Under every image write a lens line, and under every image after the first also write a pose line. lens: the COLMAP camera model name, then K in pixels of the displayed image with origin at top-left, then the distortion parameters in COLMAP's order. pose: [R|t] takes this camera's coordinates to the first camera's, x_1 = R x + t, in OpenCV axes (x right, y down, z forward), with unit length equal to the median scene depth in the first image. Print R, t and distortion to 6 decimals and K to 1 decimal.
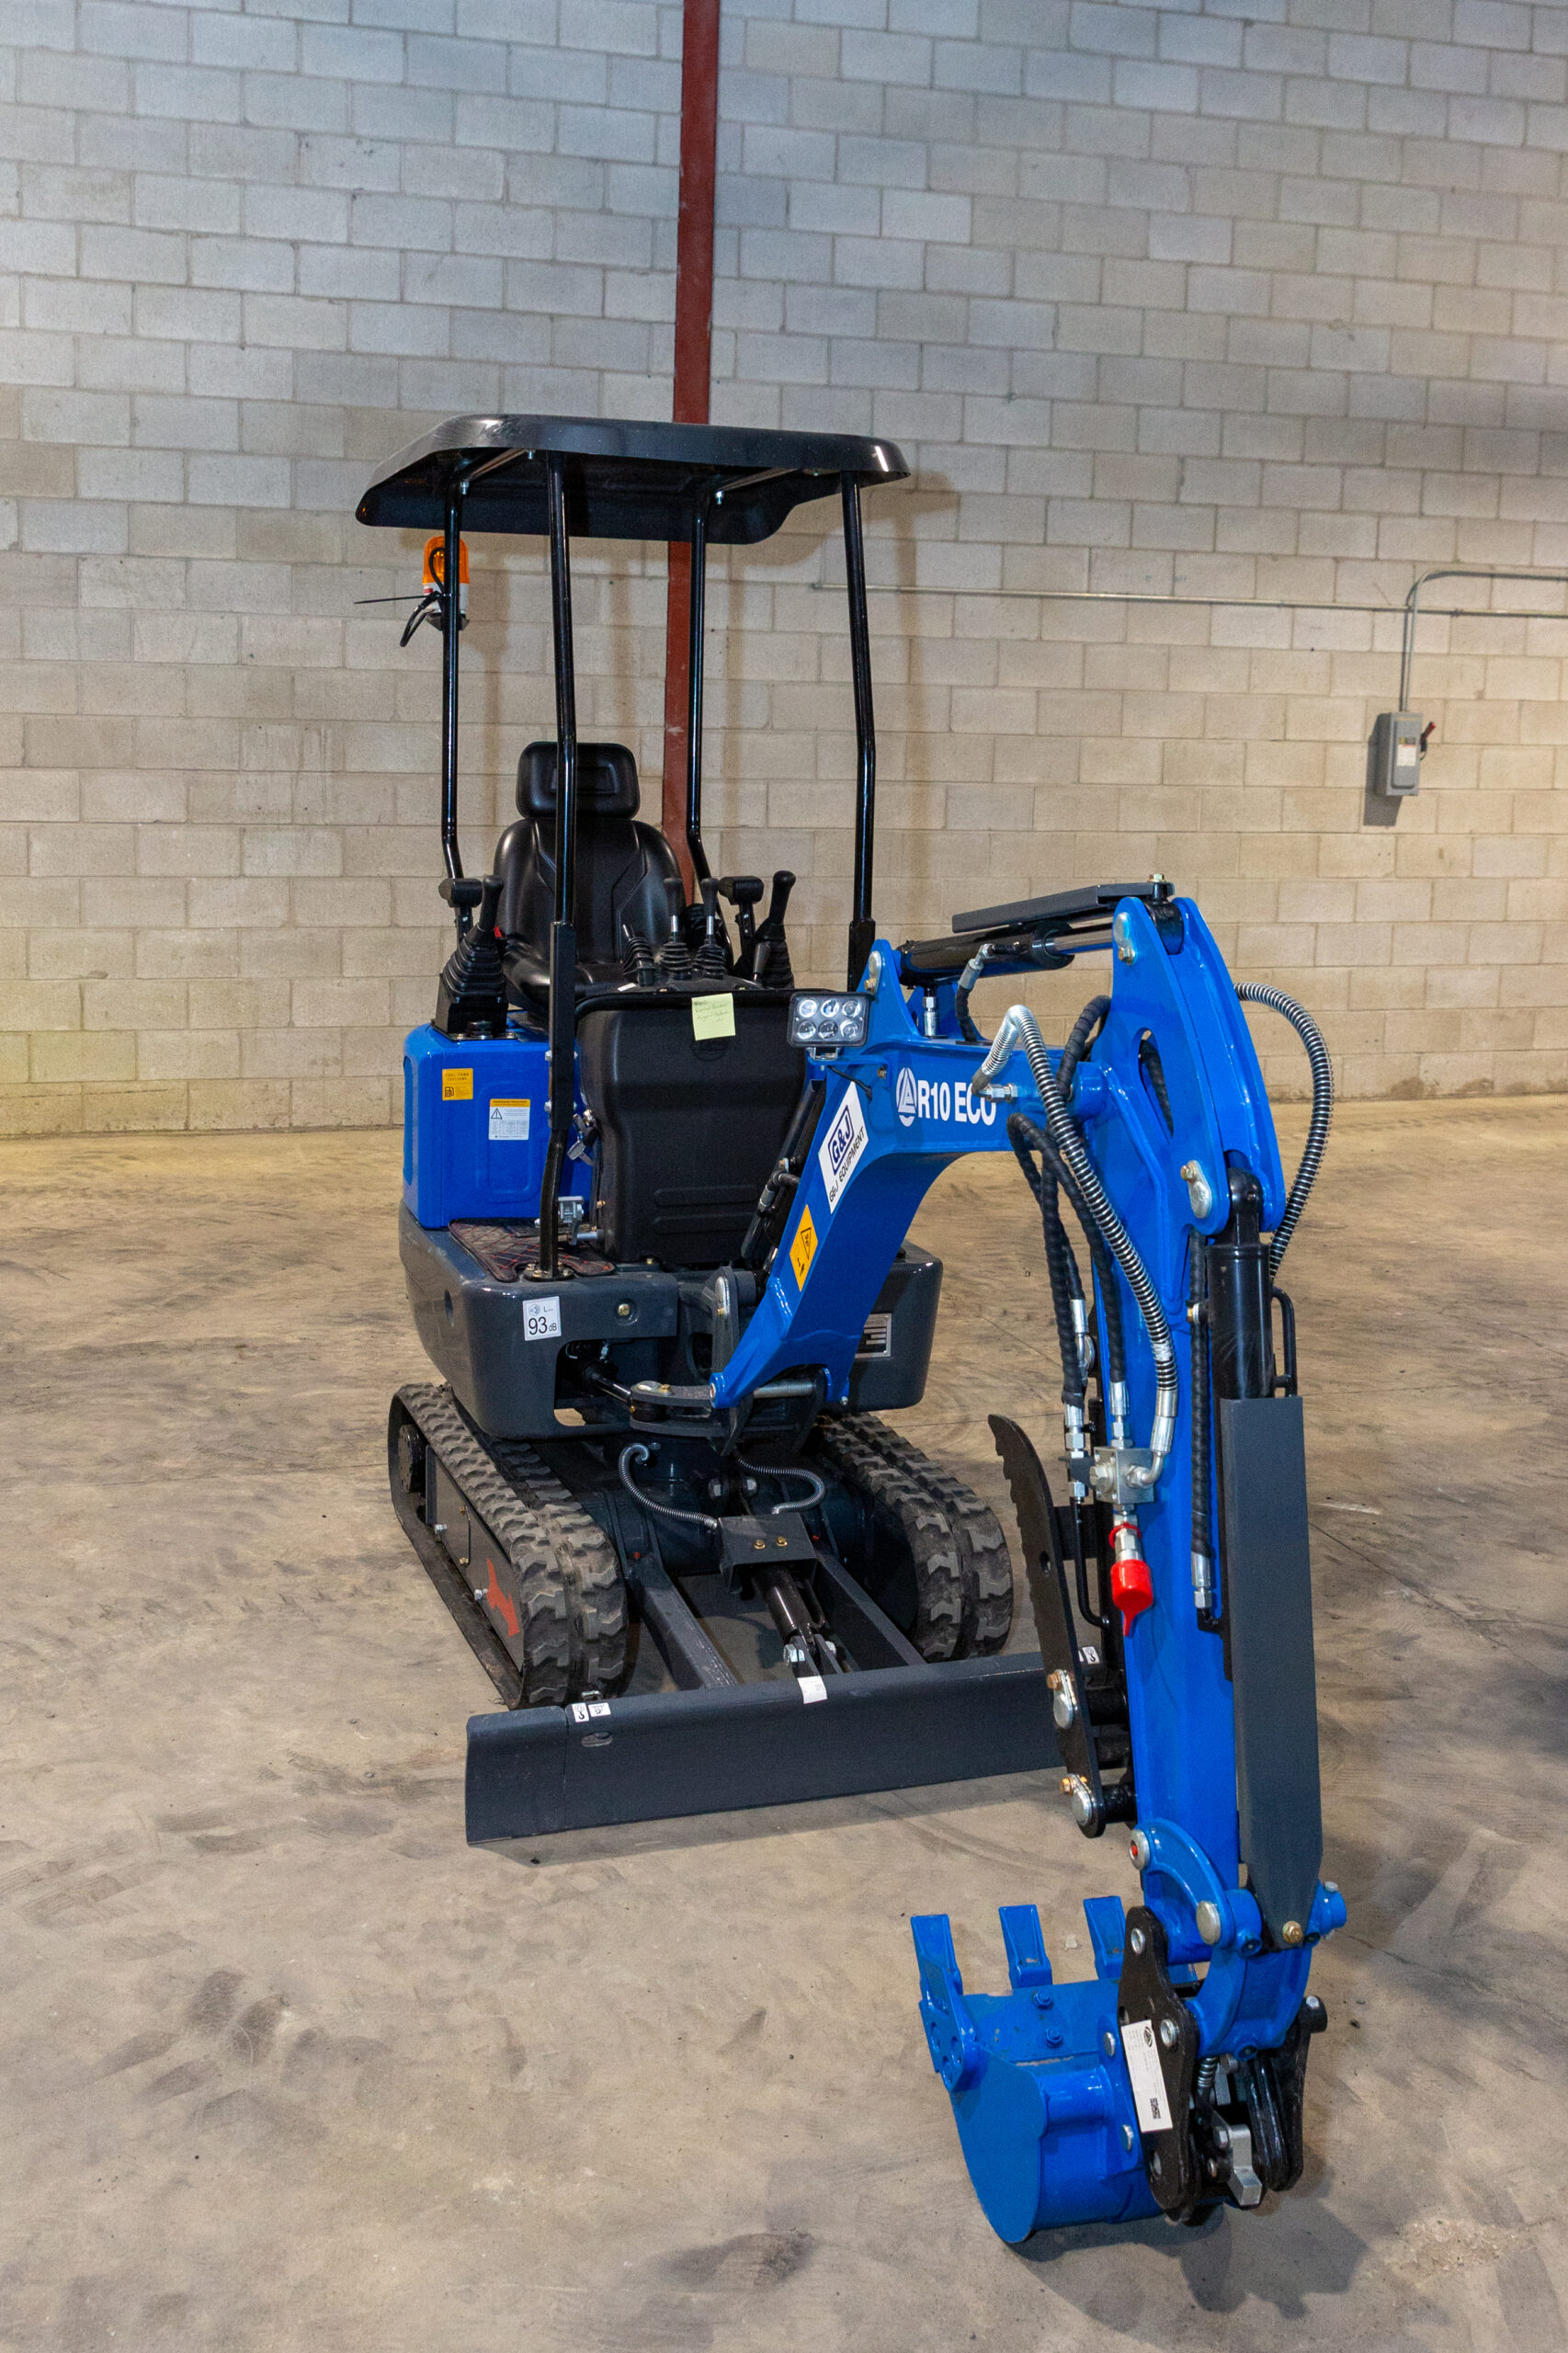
lens RADIAL K [[2232.8, 0, 657.3], [0, 2232.8, 1089.6], [0, 0, 1]] dist [-0.000358, 0.000000]
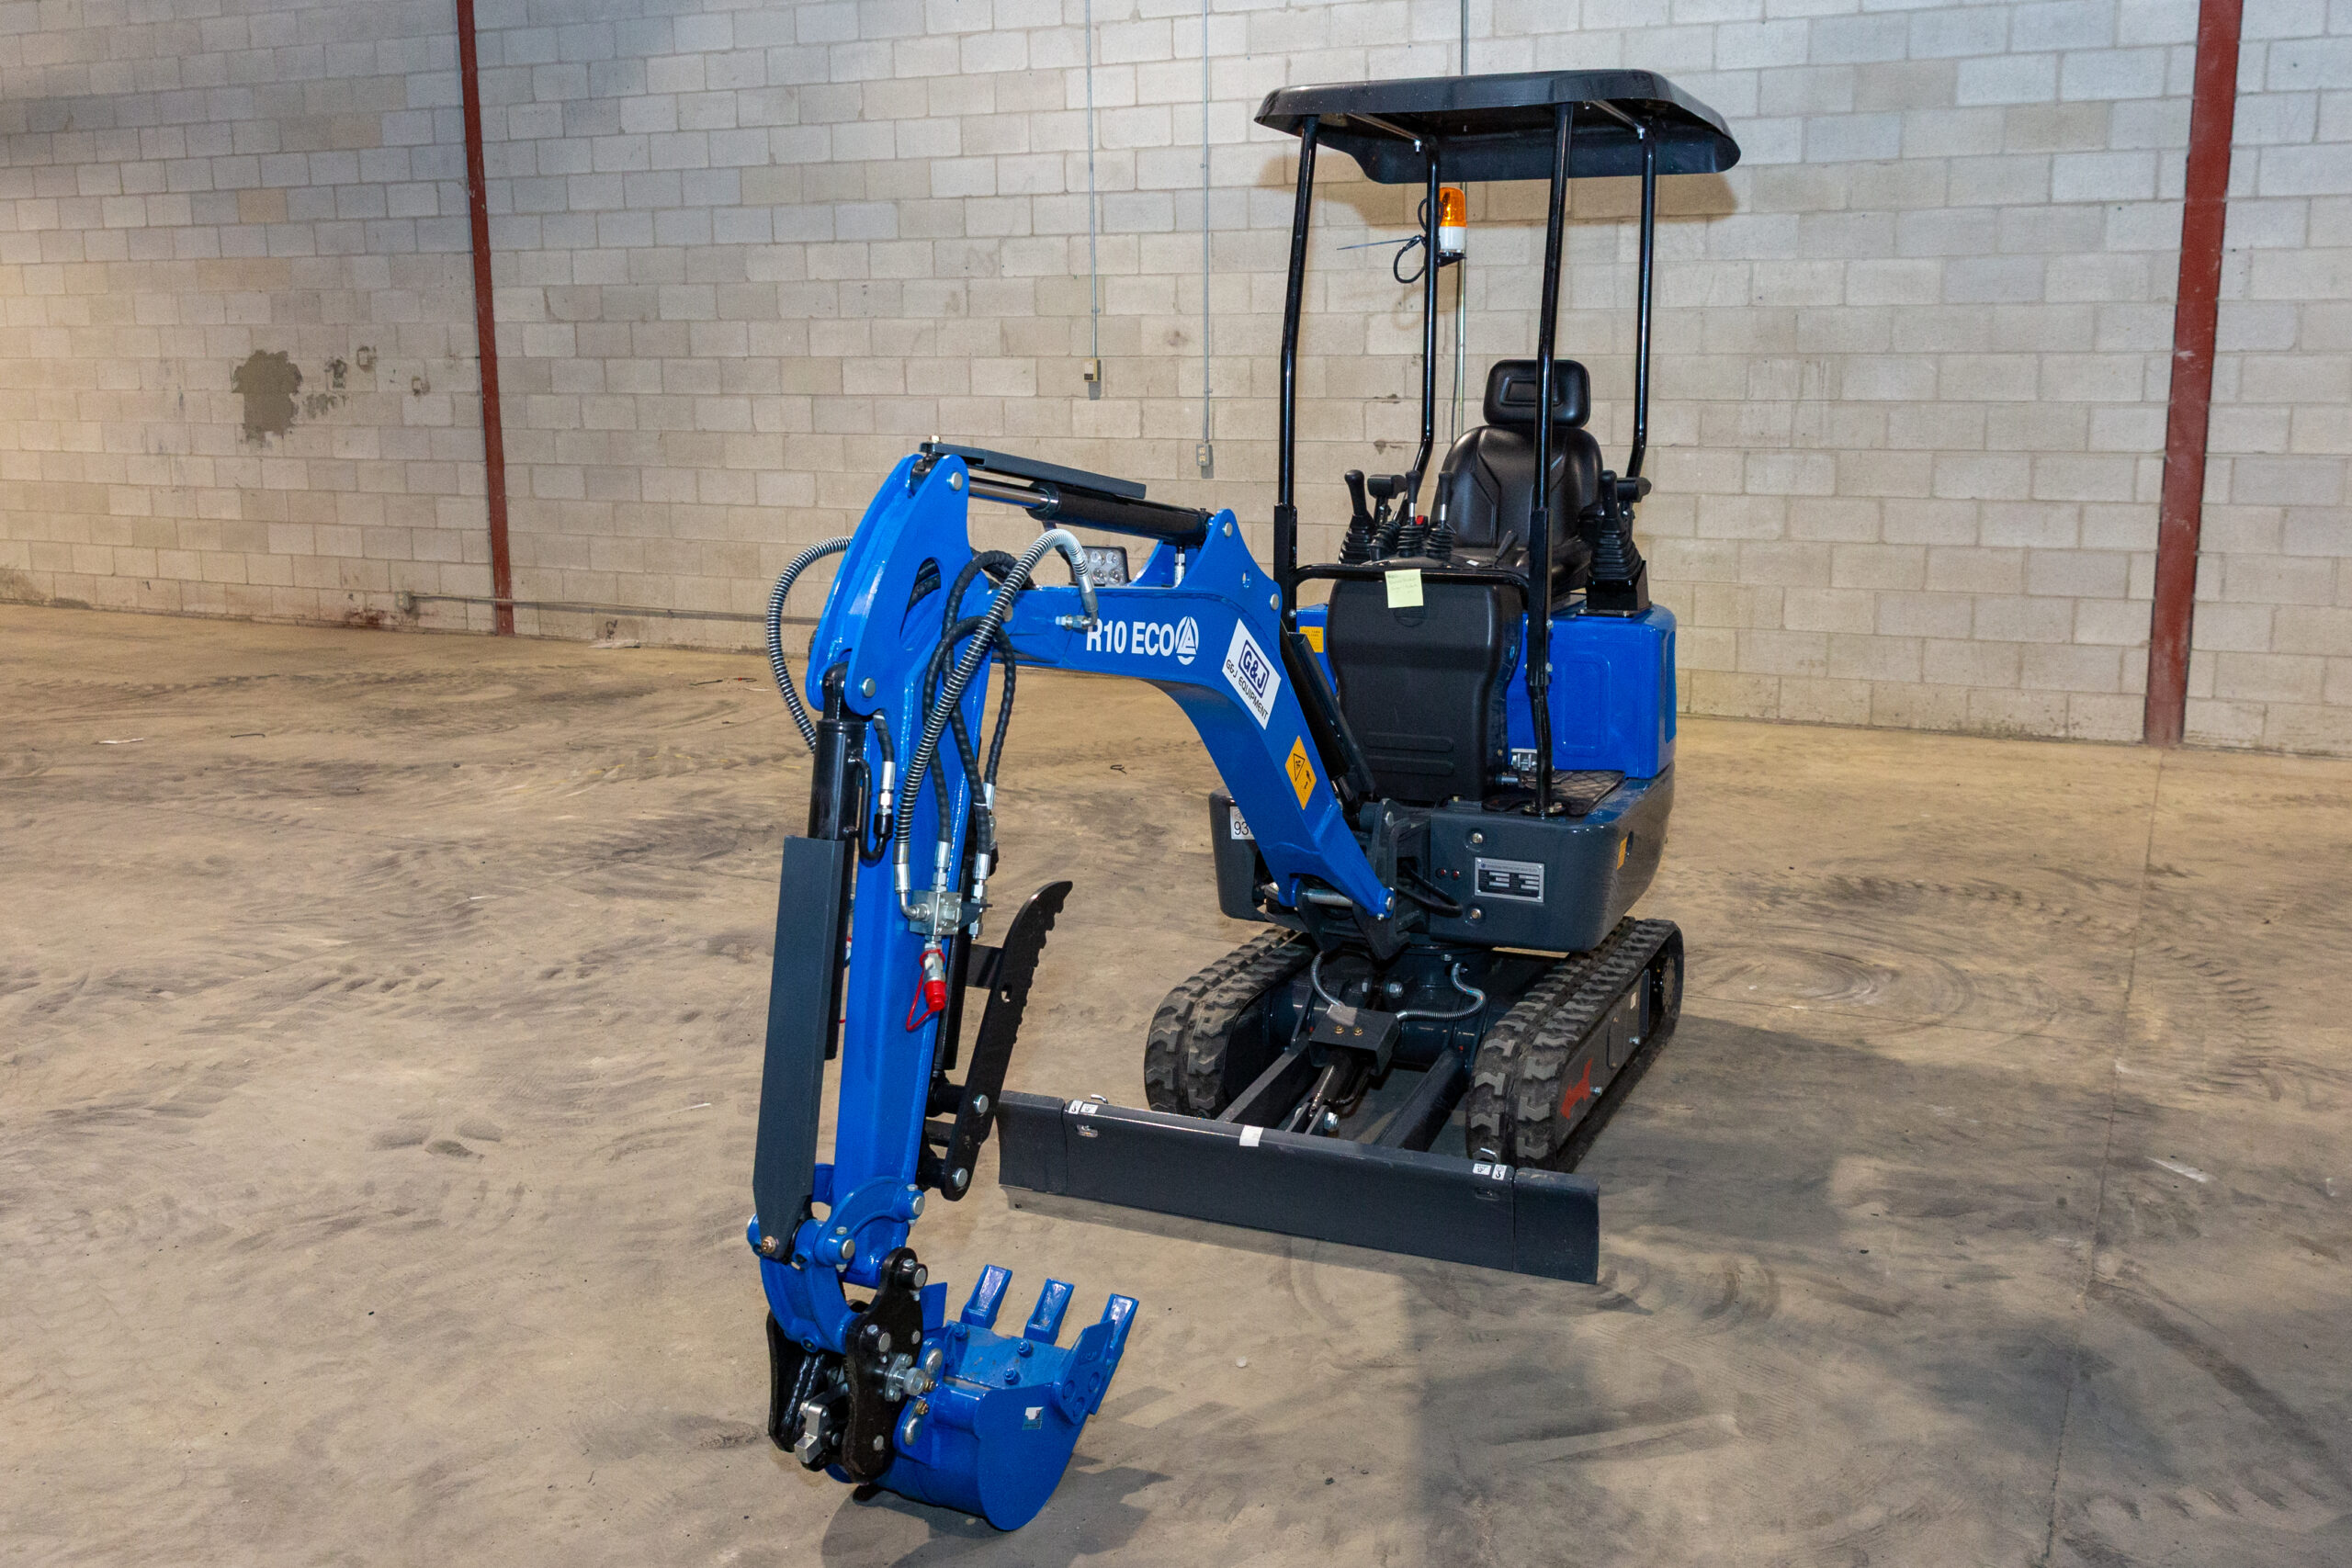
lens RADIAL K [[1998.3, 0, 1304.4], [0, 1998.3, 756.0], [0, 0, 1]] dist [0.025183, -0.024914]
pose [[0.776230, 0.099096, -0.622614, 0.647290], [-0.083875, 0.995023, 0.053799, 0.002627], [0.624846, 0.010462, 0.780678, 0.147877]]
